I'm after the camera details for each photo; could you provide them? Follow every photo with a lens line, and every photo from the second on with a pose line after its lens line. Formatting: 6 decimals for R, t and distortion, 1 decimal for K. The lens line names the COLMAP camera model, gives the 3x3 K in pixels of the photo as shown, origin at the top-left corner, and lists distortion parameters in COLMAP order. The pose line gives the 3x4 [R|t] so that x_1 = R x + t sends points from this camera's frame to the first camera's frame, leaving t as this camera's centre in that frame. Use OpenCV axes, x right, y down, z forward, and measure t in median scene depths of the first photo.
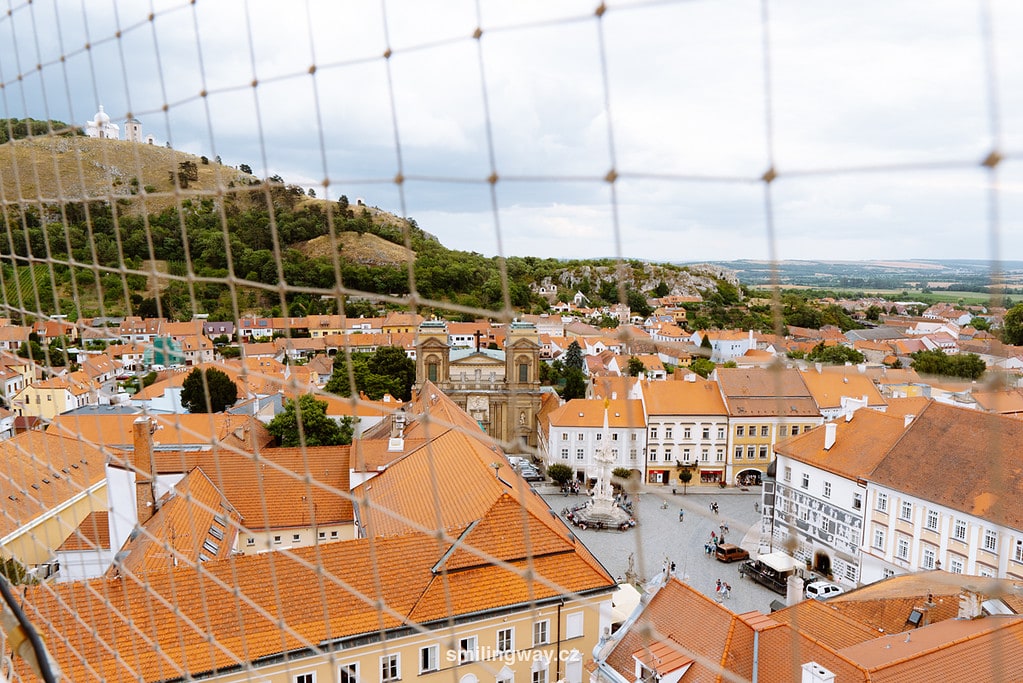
lens RADIAL K [[706.9, 0, 511.5], [0, 706.9, 341.5], [0, 0, 1]] dist [-0.003141, -0.000162]
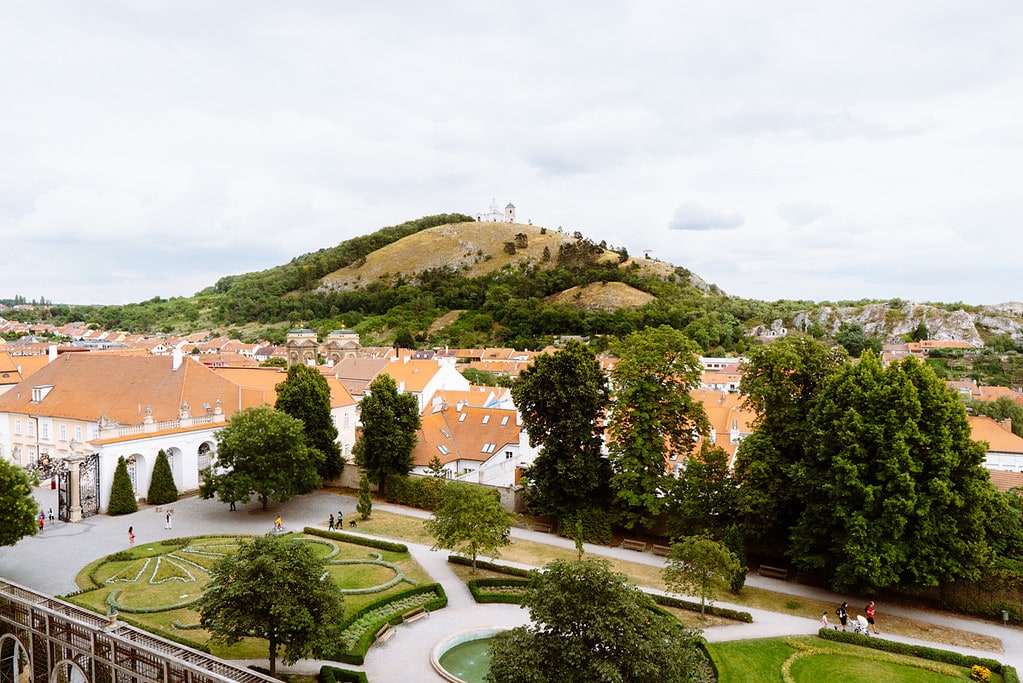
lens RADIAL K [[702.9, 0, 511.5], [0, 702.9, 341.5], [0, 0, 1]] dist [-0.003752, 0.000400]
pose [[0.761616, 0.005906, -0.648002, 0.377525], [-0.063402, 0.995840, -0.065441, 0.020484], [0.644920, 0.090926, 0.758822, 0.068997]]
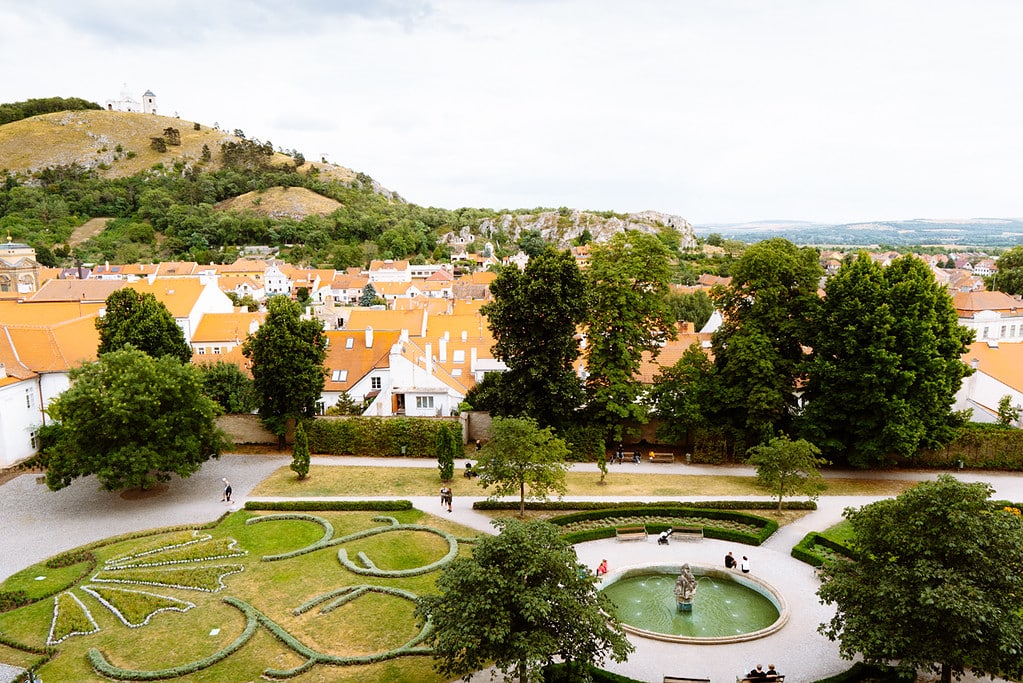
lens RADIAL K [[702.9, 0, 511.5], [0, 702.9, 341.5], [0, 0, 1]] dist [-0.003752, 0.000400]
pose [[0.976848, 0.013292, -0.213523, 0.316063], [-0.003395, 0.998906, 0.046650, 0.021331], [0.213909, -0.044846, 0.975824, 0.057628]]
